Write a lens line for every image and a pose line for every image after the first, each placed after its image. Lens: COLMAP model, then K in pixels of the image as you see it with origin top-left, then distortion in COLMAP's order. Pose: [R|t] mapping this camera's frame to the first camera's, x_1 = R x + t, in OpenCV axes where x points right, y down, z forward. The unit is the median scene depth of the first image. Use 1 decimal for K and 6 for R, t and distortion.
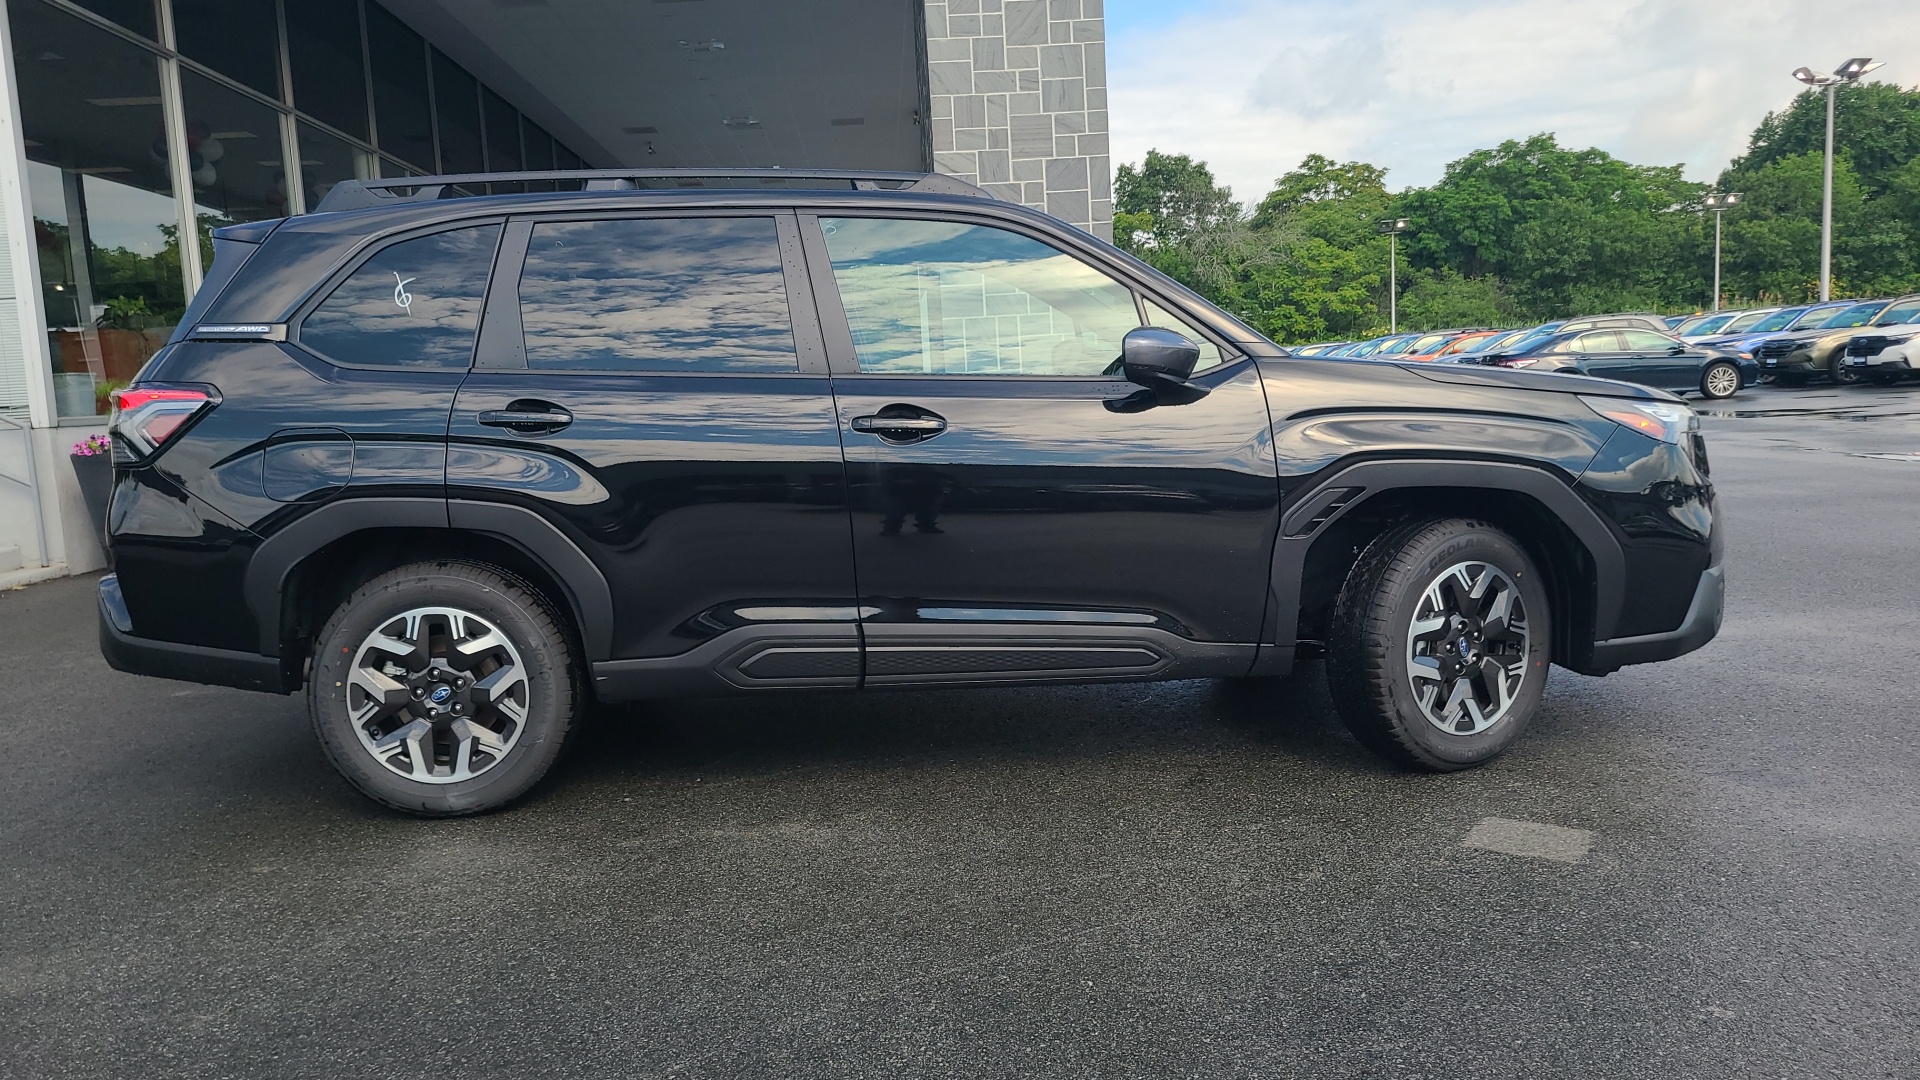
lens RADIAL K [[1500.2, 0, 960.0], [0, 1500.2, 540.0], [0, 0, 1]] dist [0.002381, -0.005347]
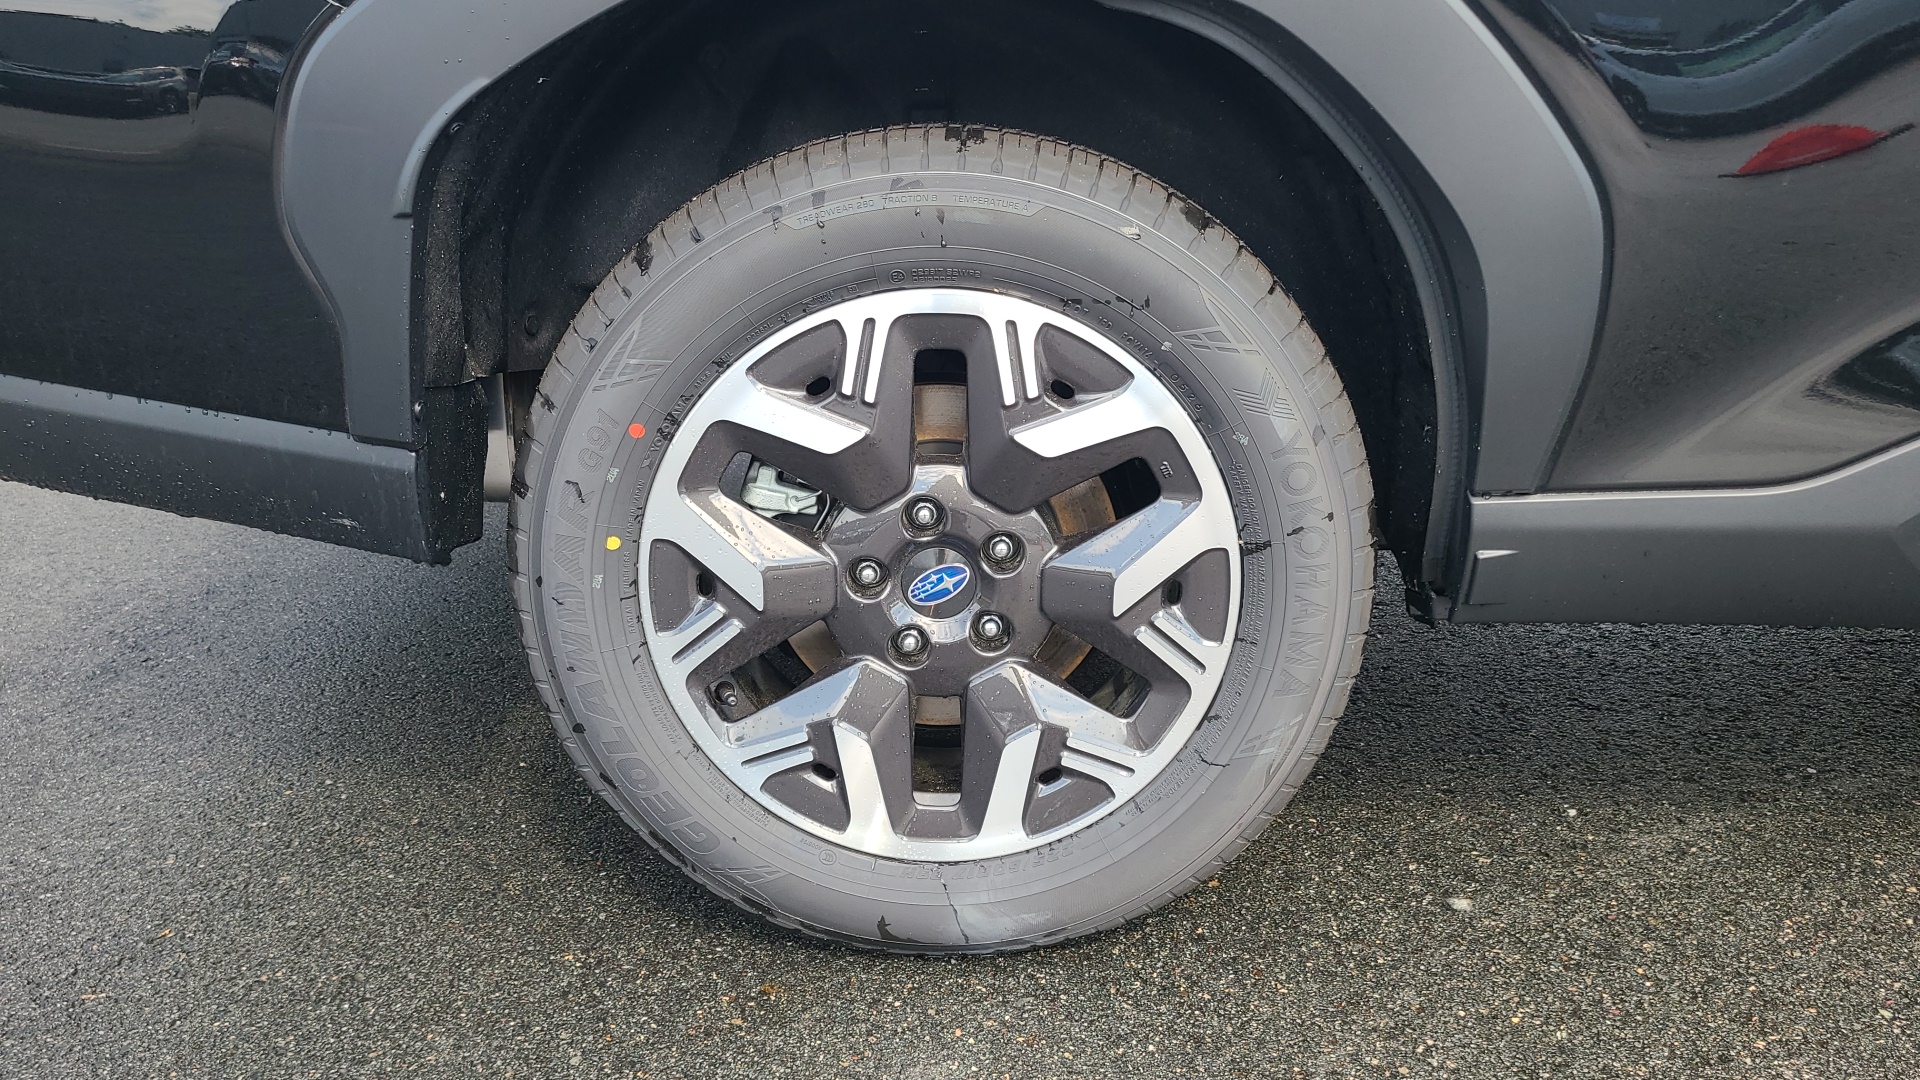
lens RADIAL K [[1380.2, 0, 958.7], [0, 1380.2, 579.6], [0, 0, 1]] dist [-0.002501, -0.000197]
pose [[0.998247, 0.038444, -0.044990, -0.330926], [-0.029008, 0.980526, 0.194234, 0.047687], [0.051581, -0.192589, 0.979923, 0.729297]]
